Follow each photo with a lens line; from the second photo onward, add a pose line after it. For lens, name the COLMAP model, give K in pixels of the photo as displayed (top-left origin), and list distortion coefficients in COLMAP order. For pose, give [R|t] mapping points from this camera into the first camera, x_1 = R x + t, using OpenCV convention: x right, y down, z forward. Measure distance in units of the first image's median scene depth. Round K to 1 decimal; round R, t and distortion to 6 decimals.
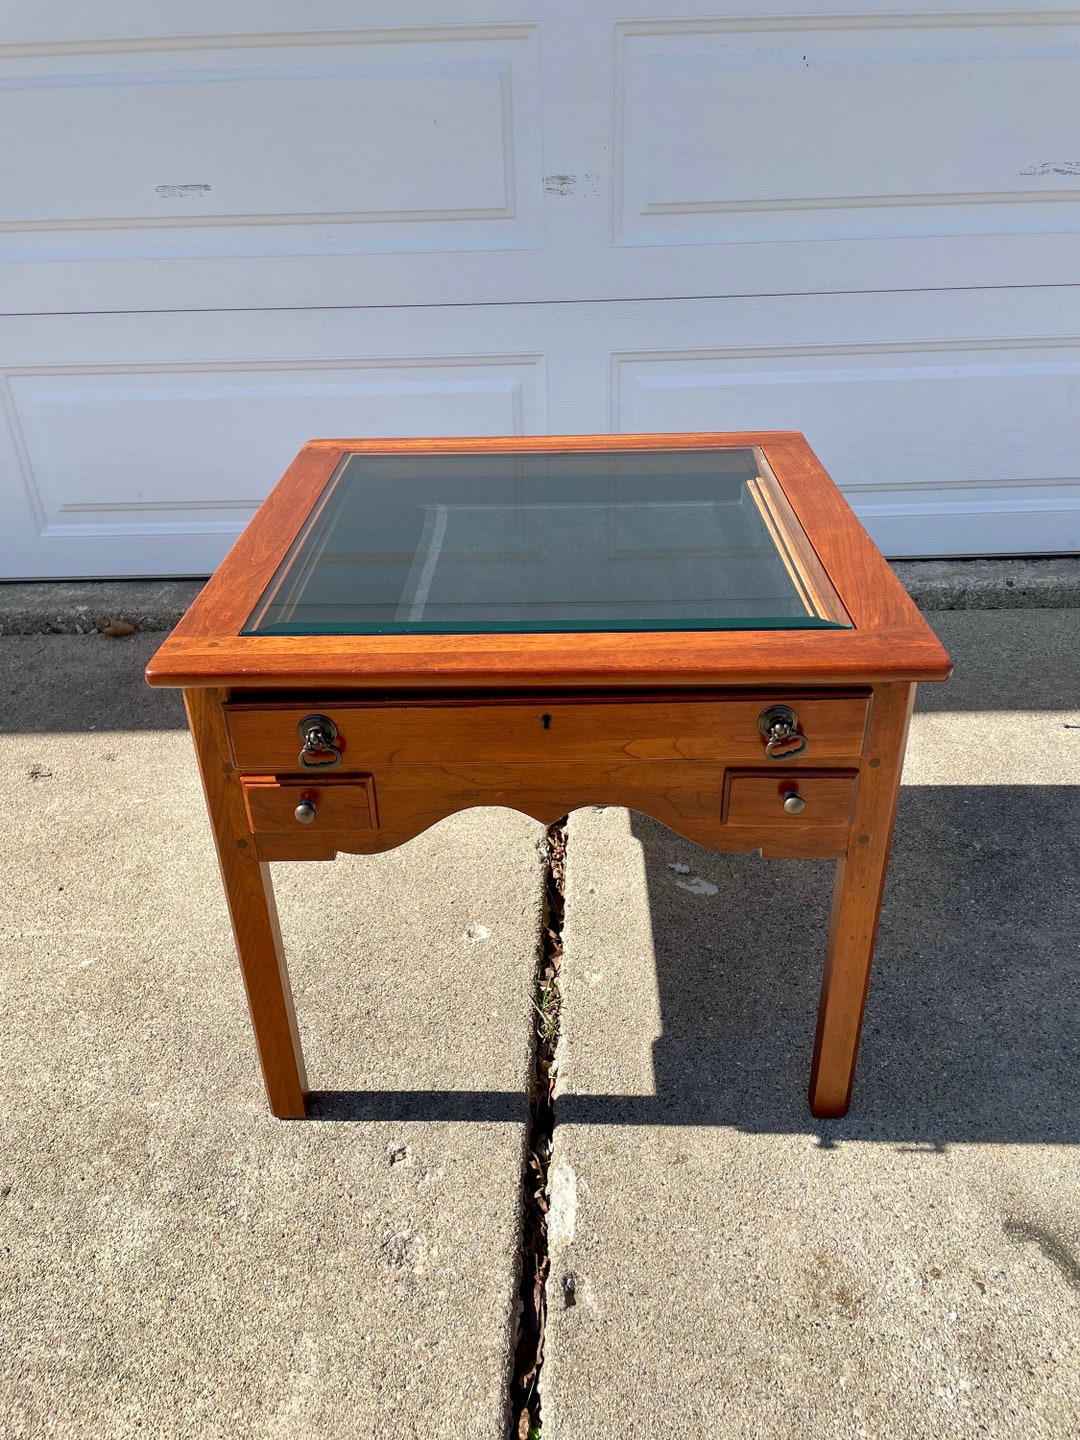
lens RADIAL K [[1080.8, 0, 535.4], [0, 1080.8, 697.1], [0, 0, 1]] dist [0.087904, -0.107175]
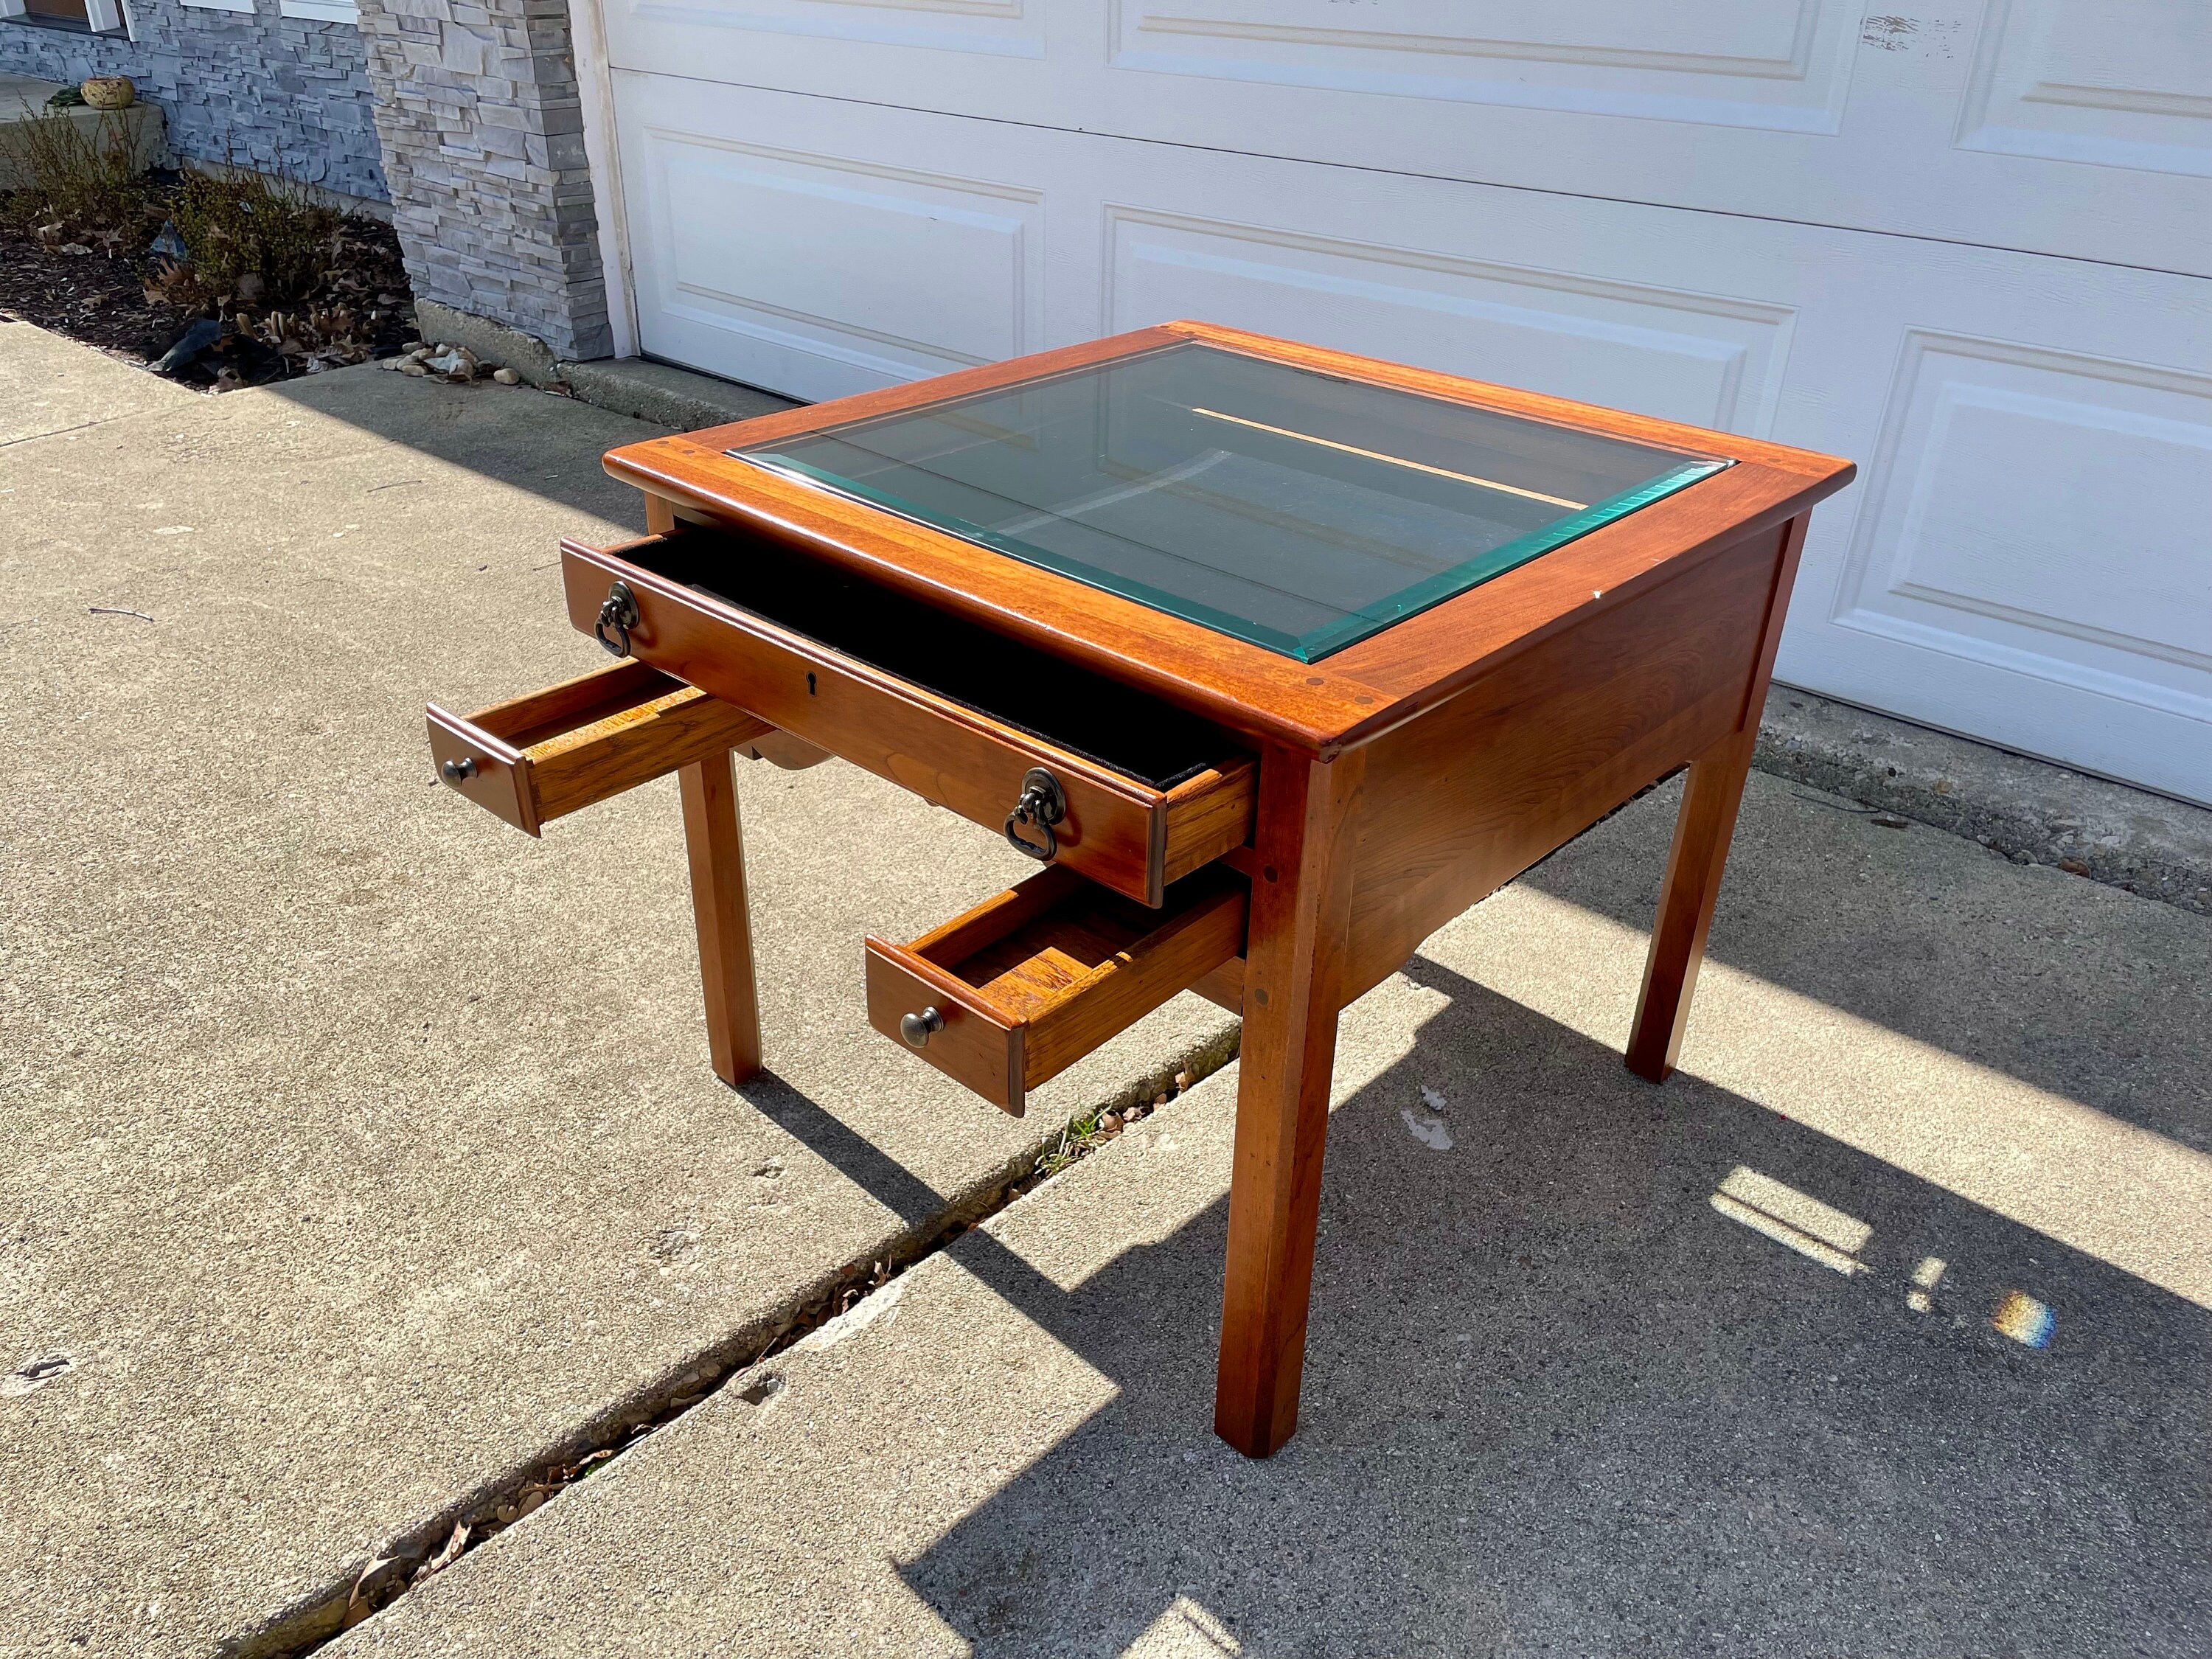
lens RADIAL K [[1667.1, 0, 1097.6], [0, 1667.1, 841.7], [0, 0, 1]] dist [0.083437, -0.104316]
pose [[0.744168, 0.362886, -0.560828, 0.608733], [-0.363056, 0.924464, 0.116435, -0.027145], [0.560718, 0.116965, 0.819704, 0.106204]]
